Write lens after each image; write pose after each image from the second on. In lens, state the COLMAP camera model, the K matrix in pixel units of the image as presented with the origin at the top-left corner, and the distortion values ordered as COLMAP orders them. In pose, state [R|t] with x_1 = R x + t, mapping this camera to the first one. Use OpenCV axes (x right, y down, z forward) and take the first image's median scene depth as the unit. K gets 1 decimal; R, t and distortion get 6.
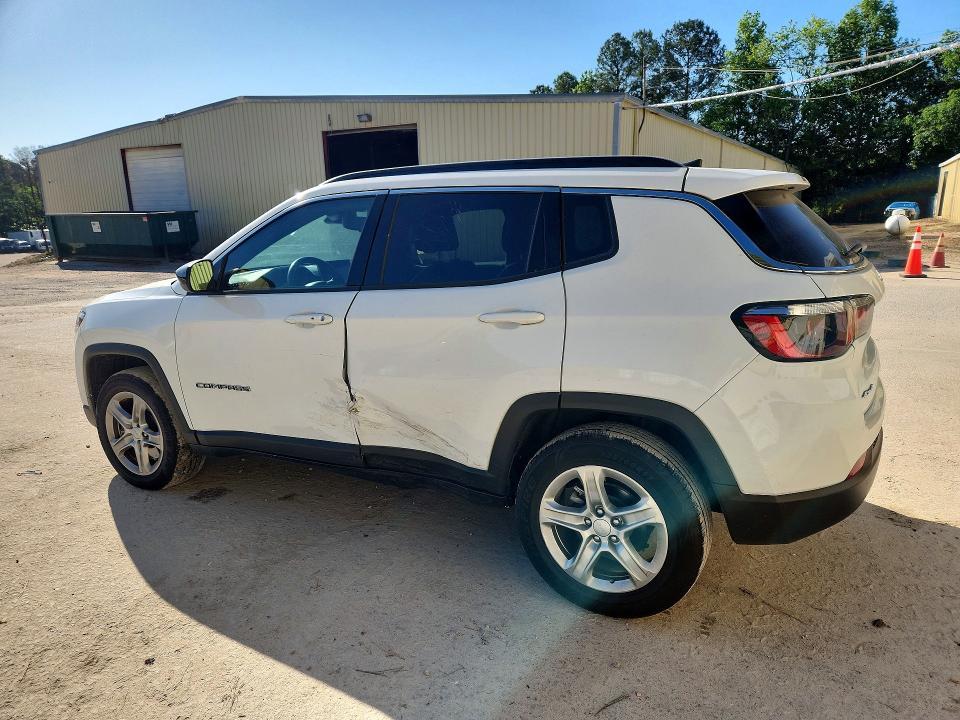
lens RADIAL K [[660.9, 0, 480.0], [0, 660.9, 360.0], [0, 0, 1]] dist [0.024364, -0.007728]
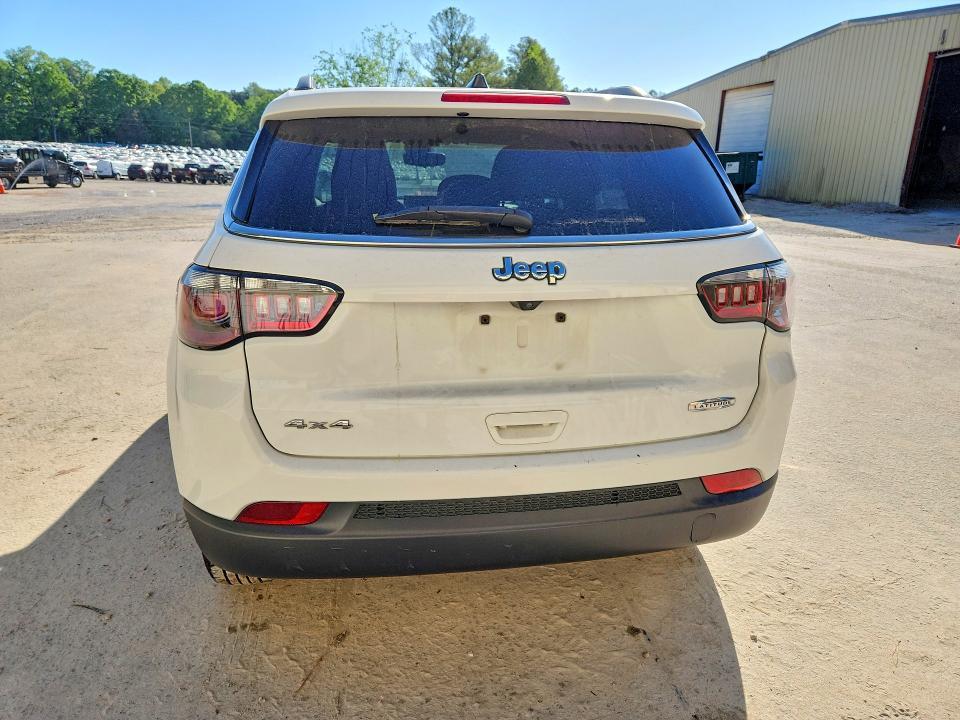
lens RADIAL K [[660.9, 0, 480.0], [0, 660.9, 360.0], [0, 0, 1]] dist [0.024364, -0.007728]
pose [[0.613935, 0.253768, -0.747453, 0.120513], [-0.192278, 0.966469, 0.170196, -0.016735], [0.765580, 0.039229, 0.642143, 0.071708]]
